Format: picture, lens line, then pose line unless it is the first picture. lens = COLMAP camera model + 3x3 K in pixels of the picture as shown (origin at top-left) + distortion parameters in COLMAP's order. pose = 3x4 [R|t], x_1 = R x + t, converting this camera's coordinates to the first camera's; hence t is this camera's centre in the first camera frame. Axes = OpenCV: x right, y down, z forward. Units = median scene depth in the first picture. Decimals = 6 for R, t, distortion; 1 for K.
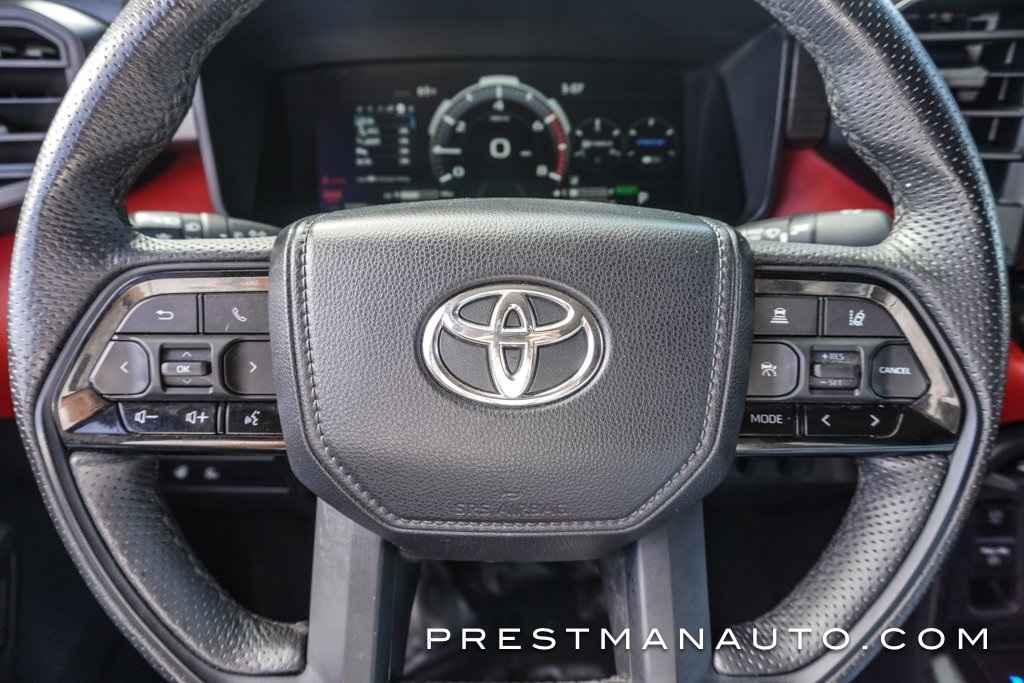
lens RADIAL K [[690.2, 0, 497.0], [0, 690.2, 331.5], [0, 0, 1]] dist [-0.041707, 0.032444]
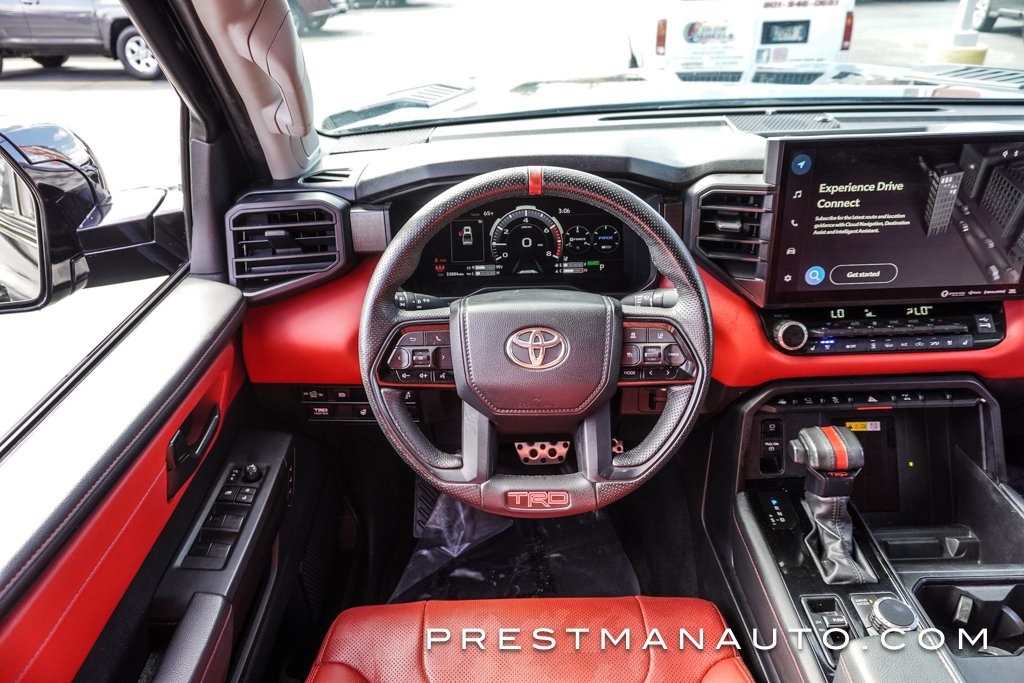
lens RADIAL K [[690.2, 0, 508.0], [0, 690.2, 346.7], [0, 0, 1]] dist [-0.041707, 0.032444]
pose [[0.999806, -0.016968, -0.009971, -0.065344], [0.017292, 0.999293, 0.033374, -0.079427], [0.009397, -0.033540, 0.999393, -1.796178]]
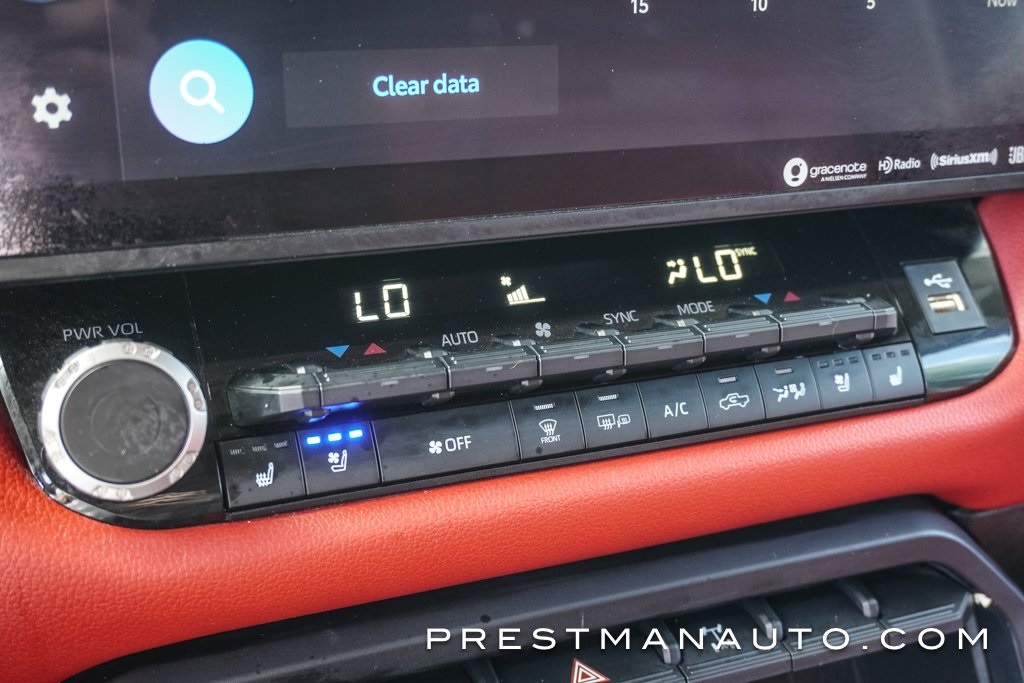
lens RADIAL K [[1244.2, 0, 519.4], [0, 1244.2, 344.9], [0, 0, 1]] dist [-0.002609, 0.000000]
pose [[0.921186, -0.098847, 0.376359, 1.144064], [0.137036, 0.987645, -0.076019, 0.060561], [-0.364195, 0.121602, 0.923350, 0.301253]]
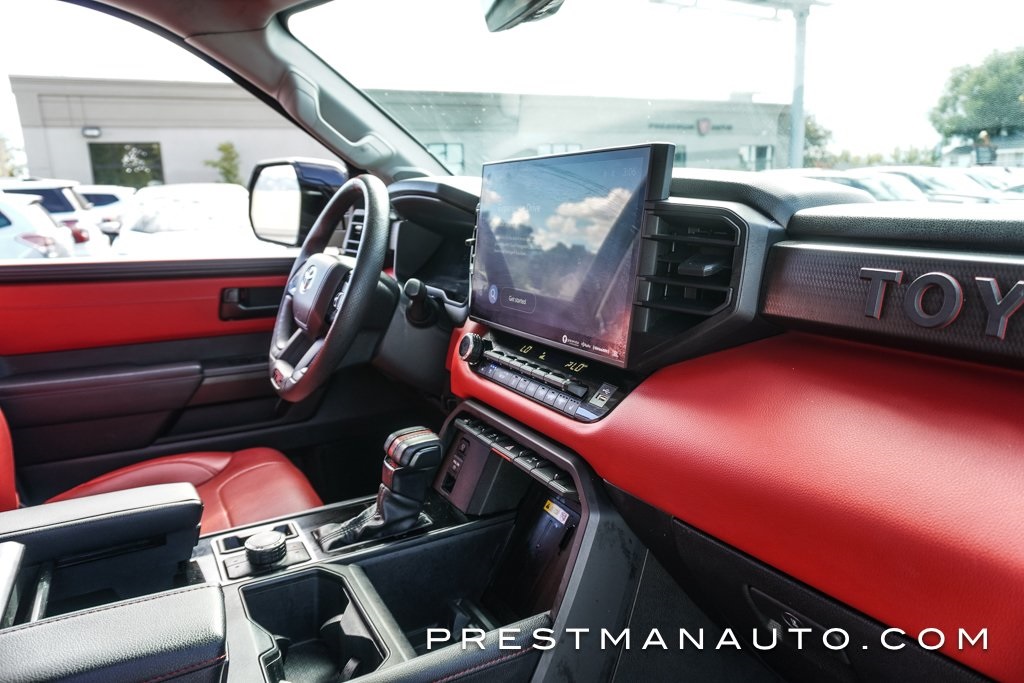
lens RADIAL K [[690.2, 0, 506.7], [0, 690.2, 346.3], [0, 0, 1]] dist [-0.041707, 0.032444]
pose [[0.479880, 0.189188, -0.856693, 4.157416], [-0.413388, 0.910041, -0.030591, 0.017740], [0.773839, 0.368826, 0.514918, -0.146735]]
